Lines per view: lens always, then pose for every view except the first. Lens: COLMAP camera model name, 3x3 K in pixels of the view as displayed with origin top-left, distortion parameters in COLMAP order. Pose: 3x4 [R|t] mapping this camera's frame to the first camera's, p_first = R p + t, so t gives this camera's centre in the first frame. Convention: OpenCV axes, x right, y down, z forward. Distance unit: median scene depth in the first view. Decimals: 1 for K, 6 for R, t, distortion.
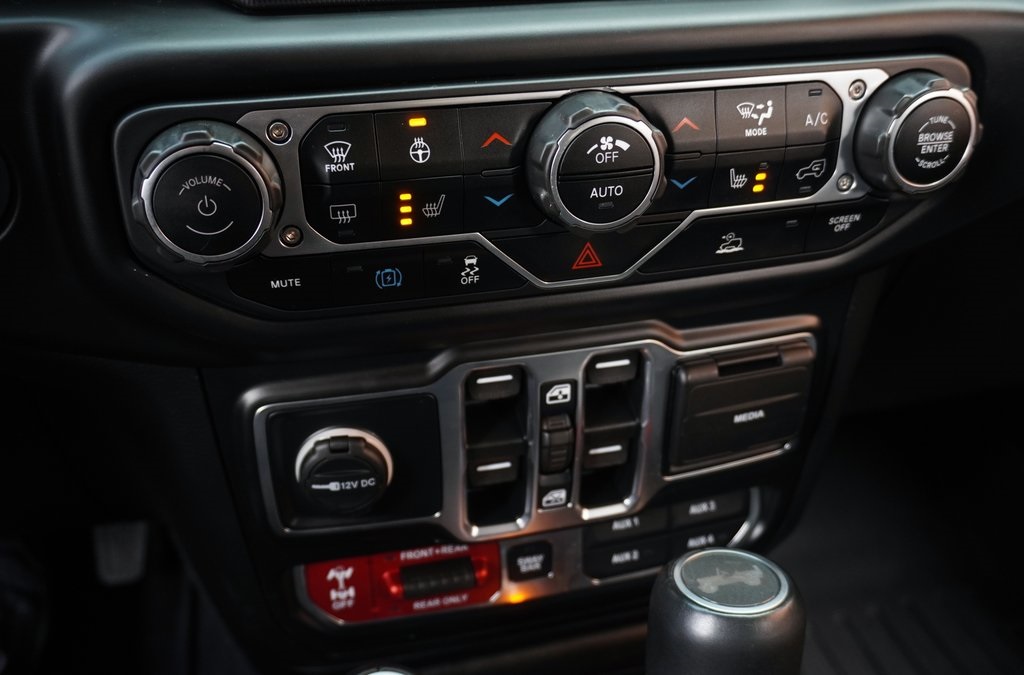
lens RADIAL K [[969.1, 0, 514.9], [0, 969.1, 340.9], [0, 0, 1]] dist [-0.013079, 0.000000]
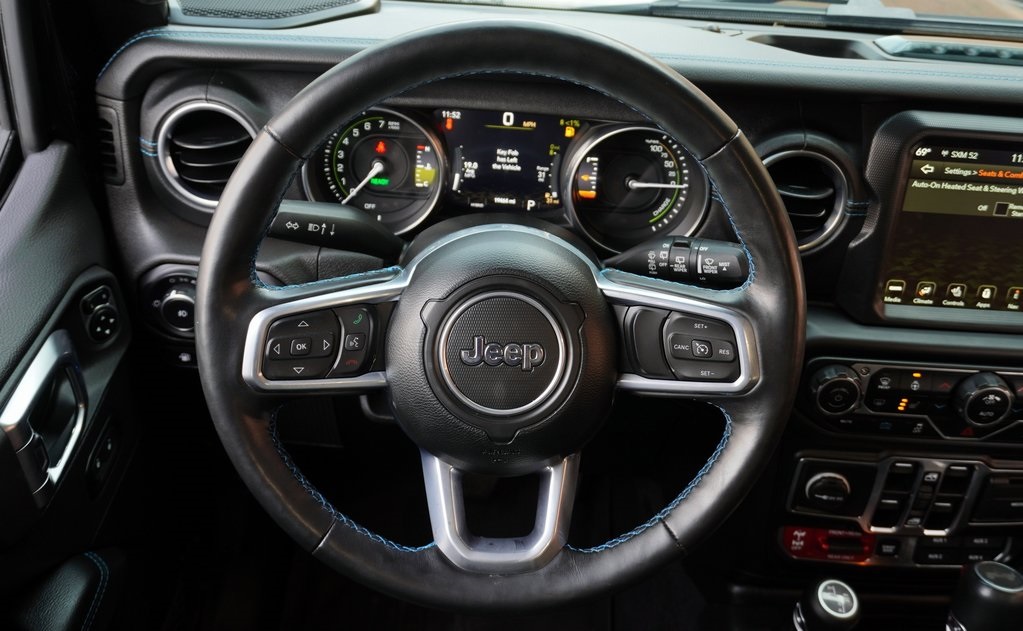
lens RADIAL K [[1013.1, 0, 508.7], [0, 1013.1, 323.7], [0, 0, 1]] dist [-0.011788, 0.000000]
pose [[0.964809, 0.185797, -0.186072, -0.542413], [-0.180088, 0.982513, 0.047284, -0.233194], [0.191603, -0.012111, 0.981398, -1.497183]]
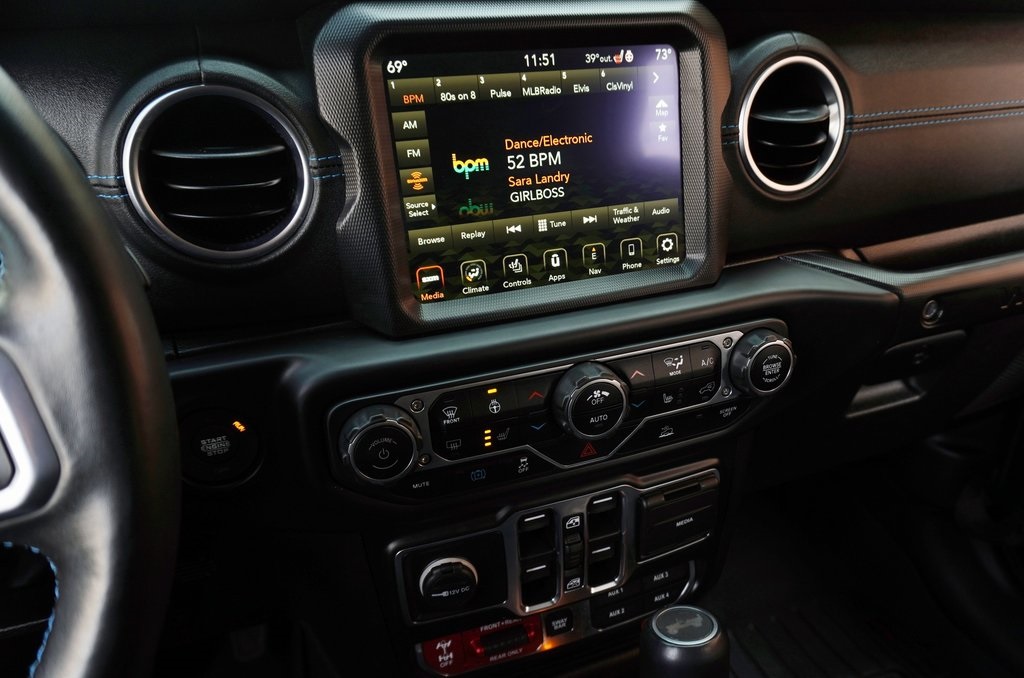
lens RADIAL K [[751.6, 0, 562.0], [0, 751.6, 369.6], [0, 0, 1]] dist [-0.032480, 0.018349]
pose [[0.991524, -0.080298, 0.102138, -0.089062], [0.087295, 0.993995, -0.065976, -0.129518], [-0.096227, 0.074333, 0.992580, -0.320145]]
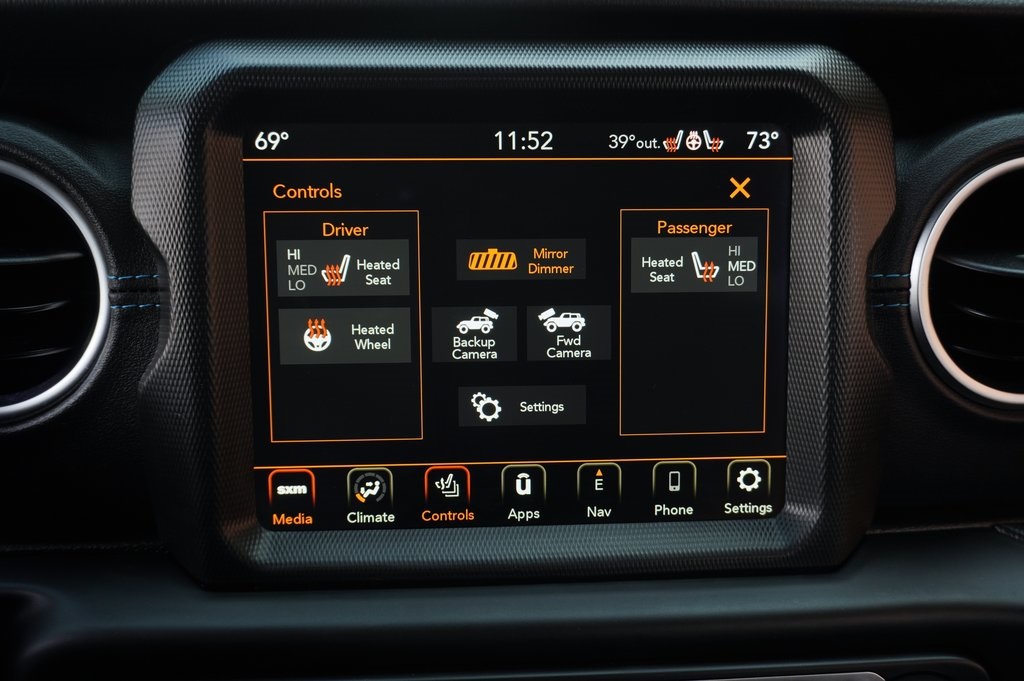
lens RADIAL K [[969.1, 0, 512.6], [0, 969.1, 339.9], [0, 0, 1]] dist [-0.013079, 0.000000]
pose [[0.980091, 0.043996, -0.193615, 0.185798], [-0.093710, 0.962198, -0.255720, -0.284018], [0.175045, 0.268772, 0.947164, 0.006378]]
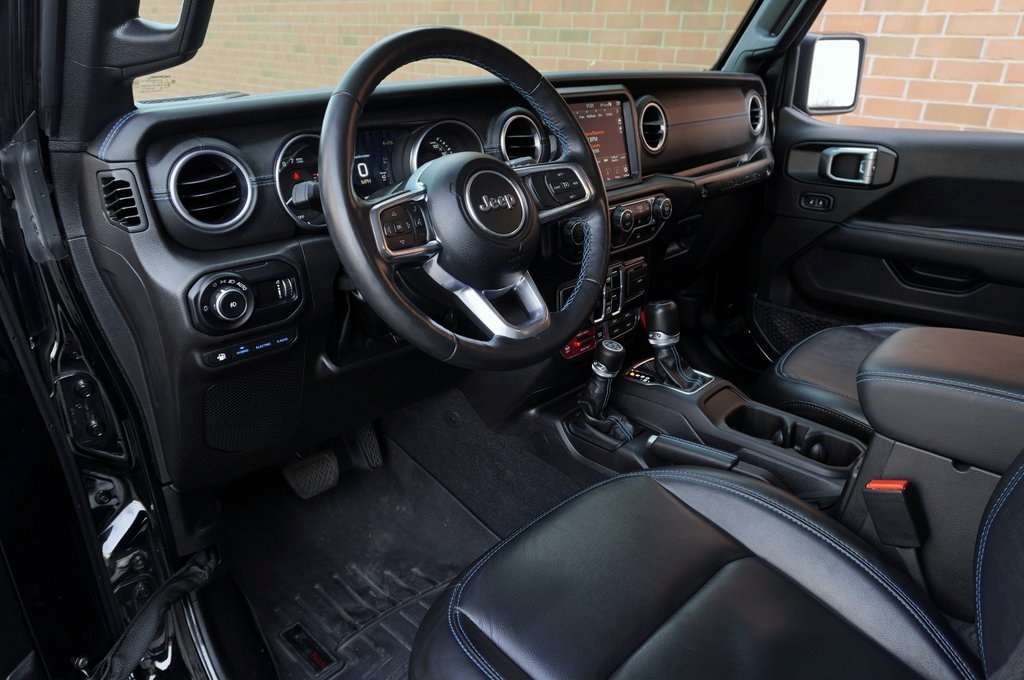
lens RADIAL K [[690.2, 0, 525.5], [0, 690.2, 338.8], [0, 0, 1]] dist [-0.038435, 0.031385]
pose [[0.853601, -0.227230, 0.468756, -1.853117], [0.305054, 0.947462, -0.096218, 0.509561], [-0.422265, 0.225127, 0.878072, -1.550202]]
